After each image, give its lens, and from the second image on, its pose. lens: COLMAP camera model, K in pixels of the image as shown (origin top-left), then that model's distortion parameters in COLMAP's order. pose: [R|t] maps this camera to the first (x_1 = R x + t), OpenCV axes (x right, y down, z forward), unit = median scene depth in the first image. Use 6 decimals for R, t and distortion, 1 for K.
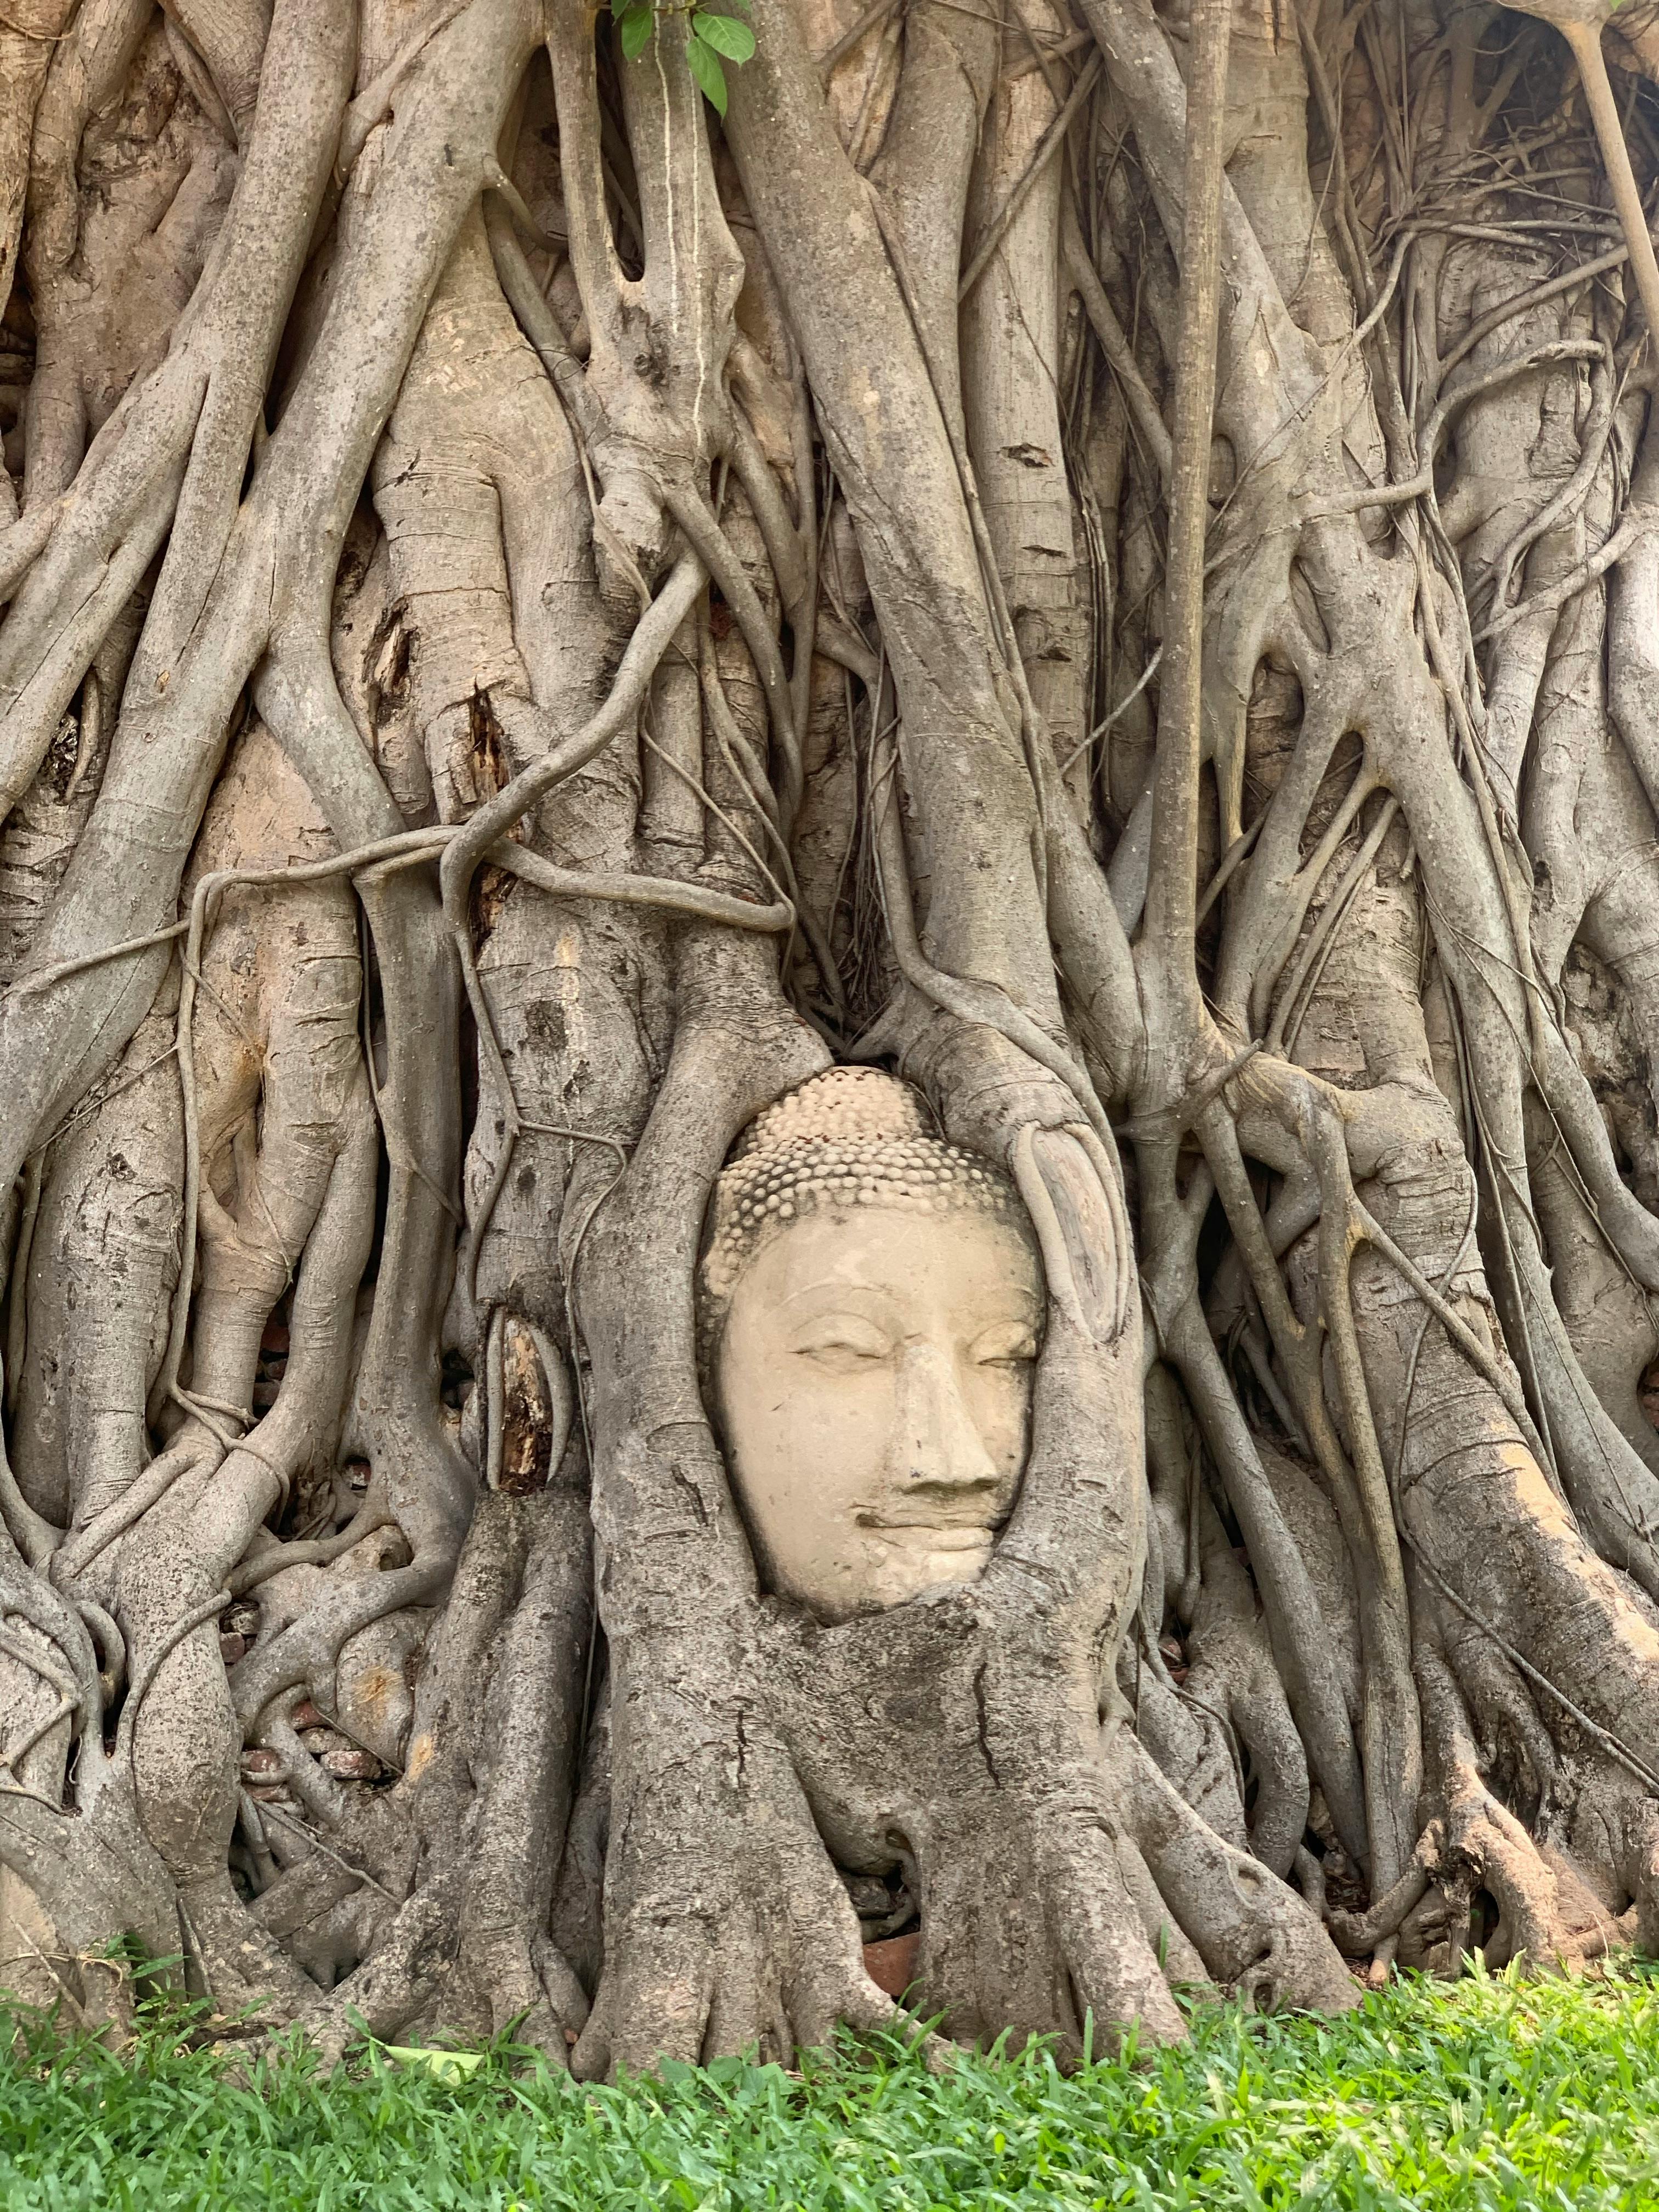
lens RADIAL K [[3211.3, 0, 829.5], [0, 3211.3, 1106.0], [0, 0, 1]] dist [0.012249, -0.001044]
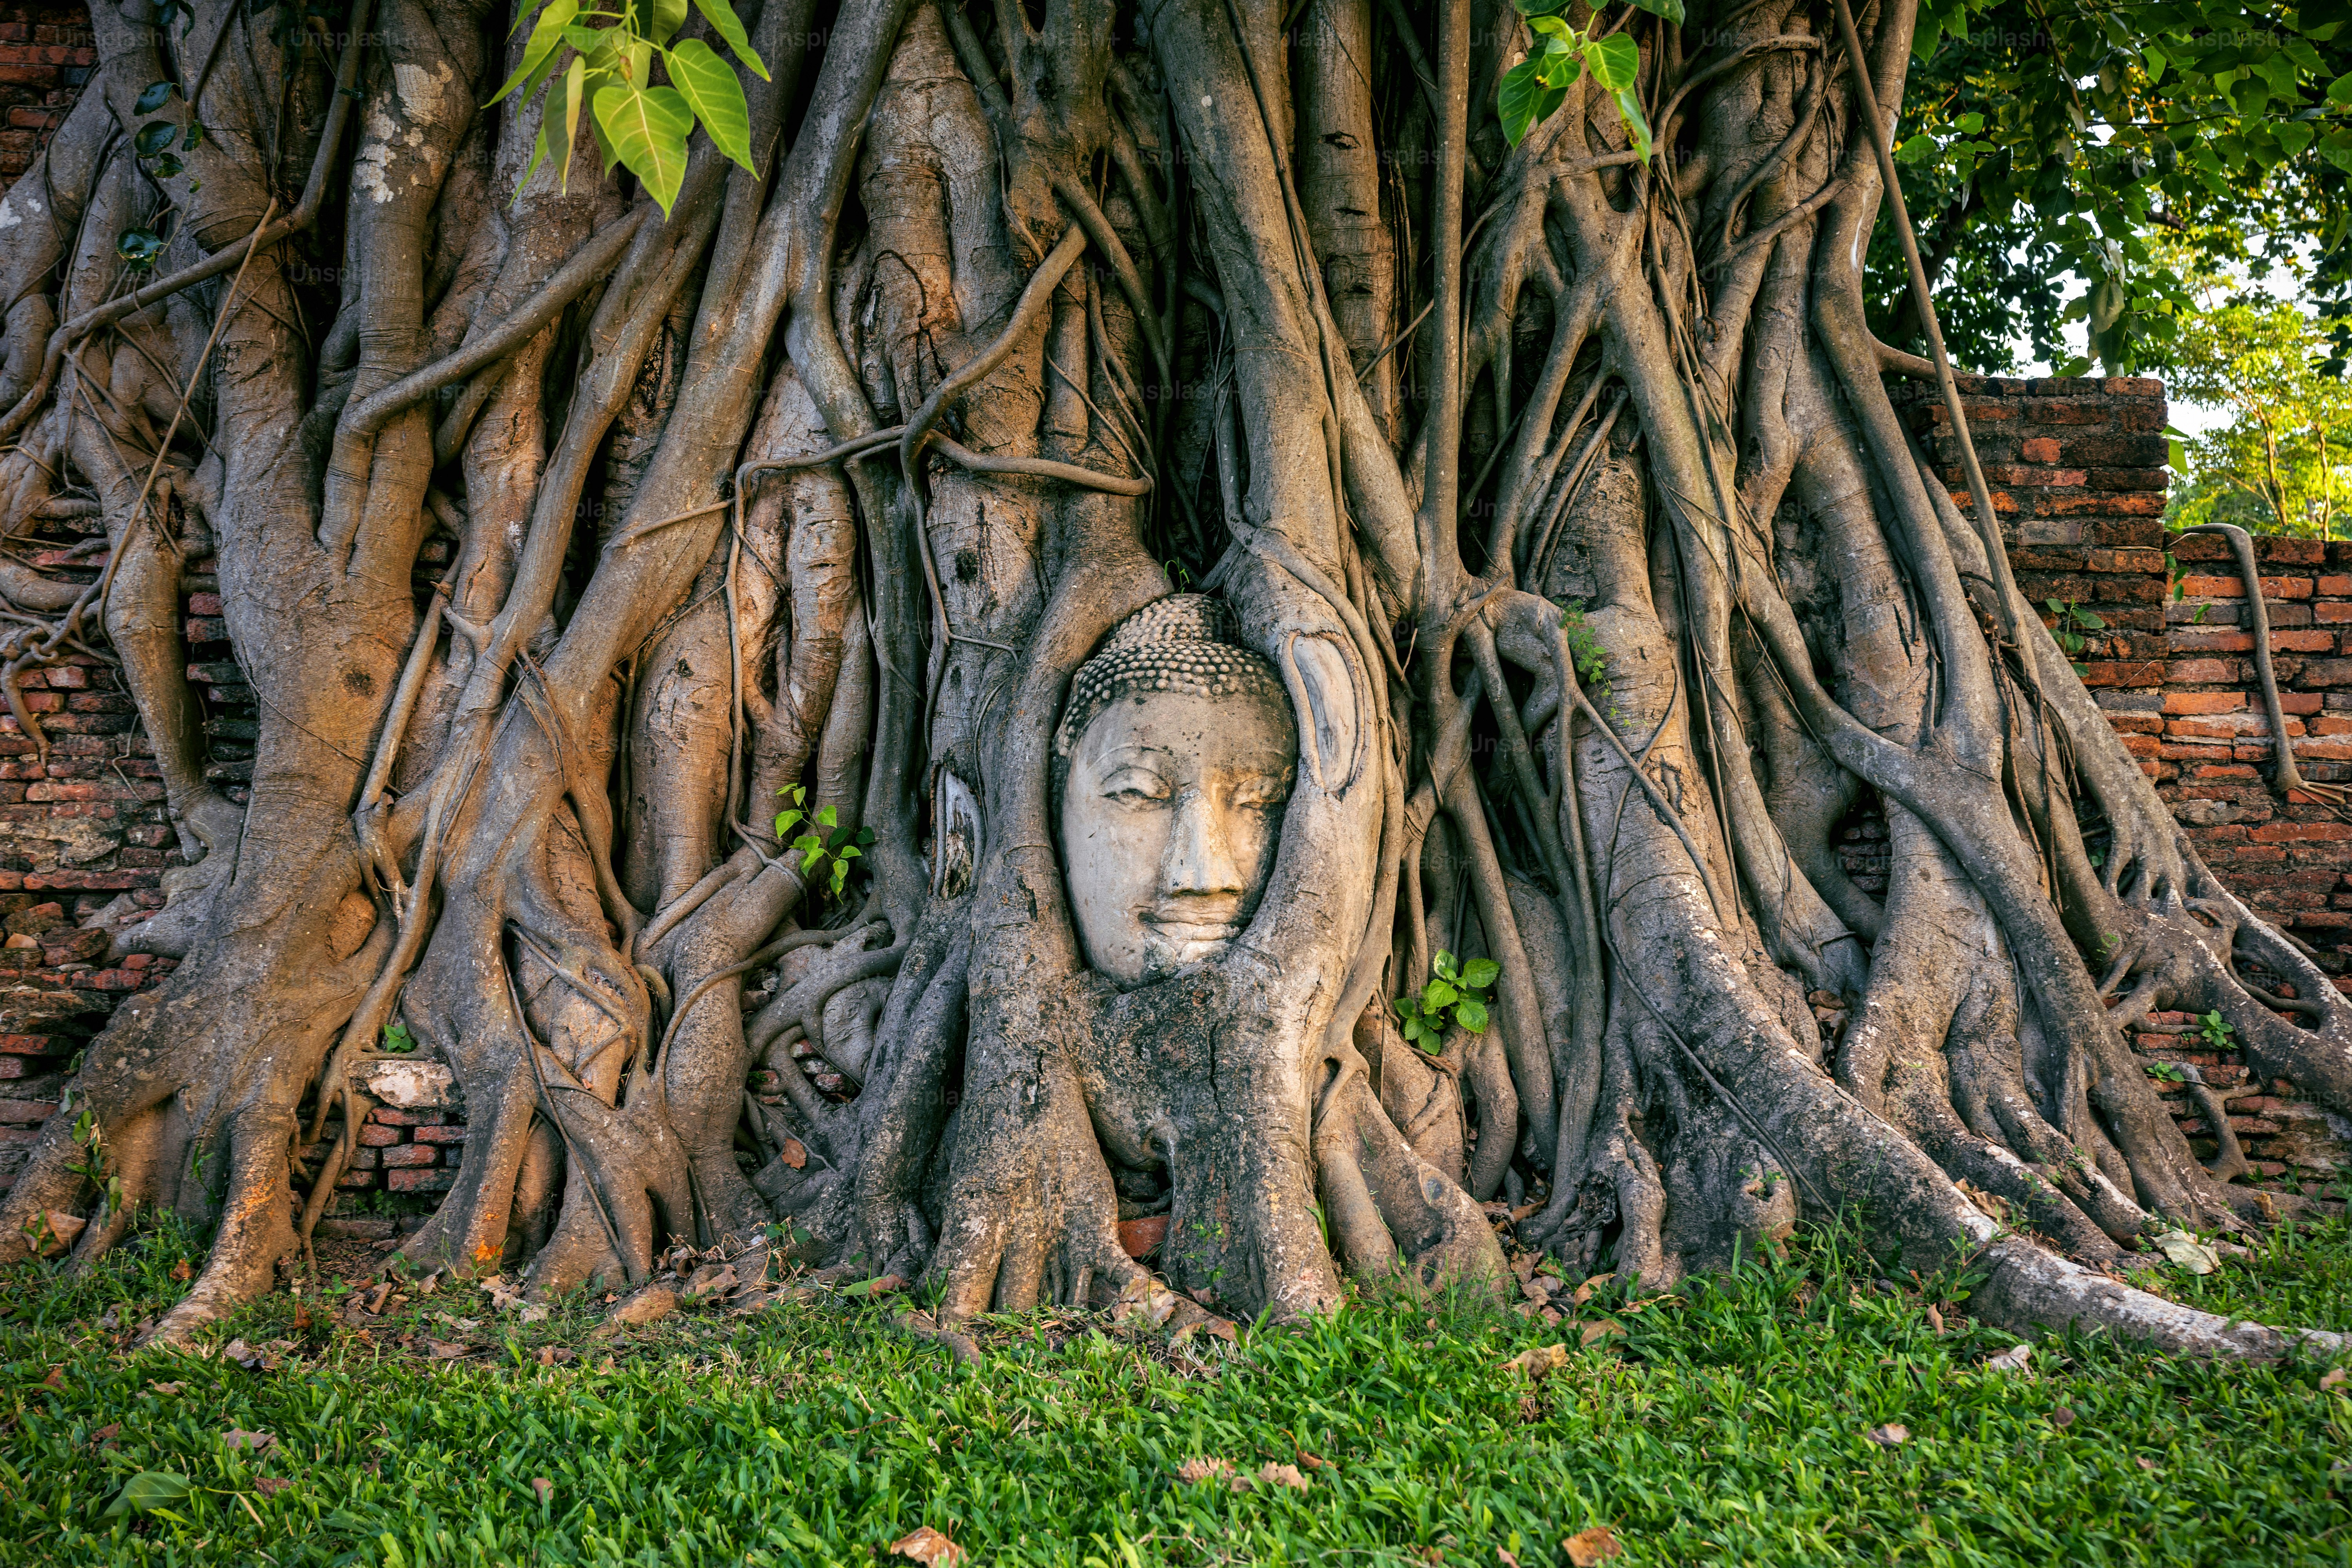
lens RADIAL K [[2201.1, 0, 1176.0], [0, 2201.1, 784.0], [0, 0, 1]] dist [-0.008920, -0.005650]
pose [[0.977690, 0.007310, -0.209925, 0.201018], [0.002380, 0.998945, 0.045868, 0.025945], [0.210039, -0.045344, 0.976641, 0.075976]]
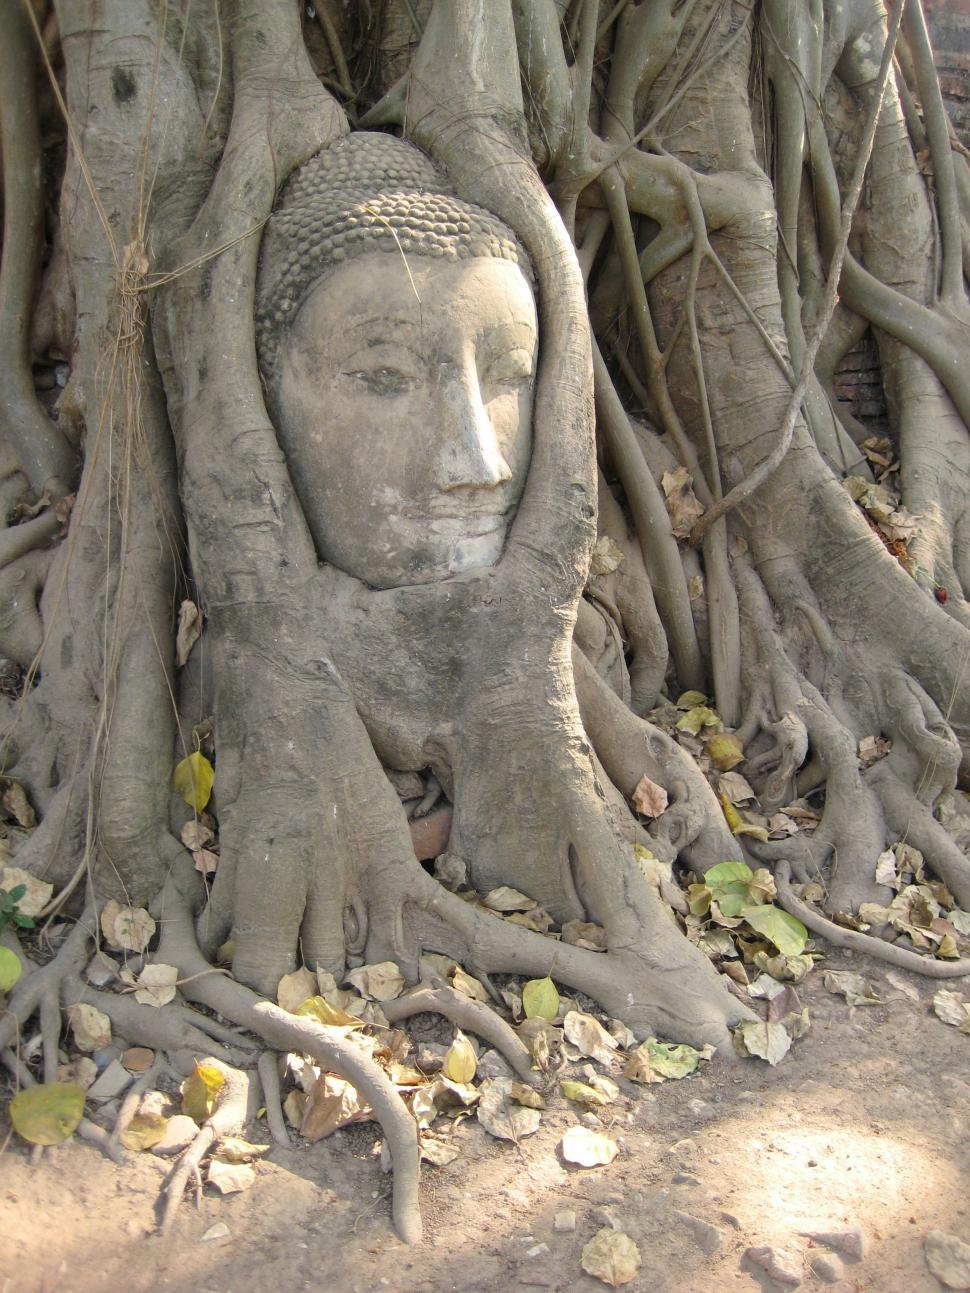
lens RADIAL K [[1322.5, 0, 485.0], [0, 1322.5, 646.5], [0, 0, 1]] dist [-0.018761, -0.015034]
pose [[0.979267, -0.031980, 0.200035, -0.059419], [-0.037187, 0.942300, 0.332697, 0.004581], [-0.199133, -0.333238, 0.921574, 0.453242]]
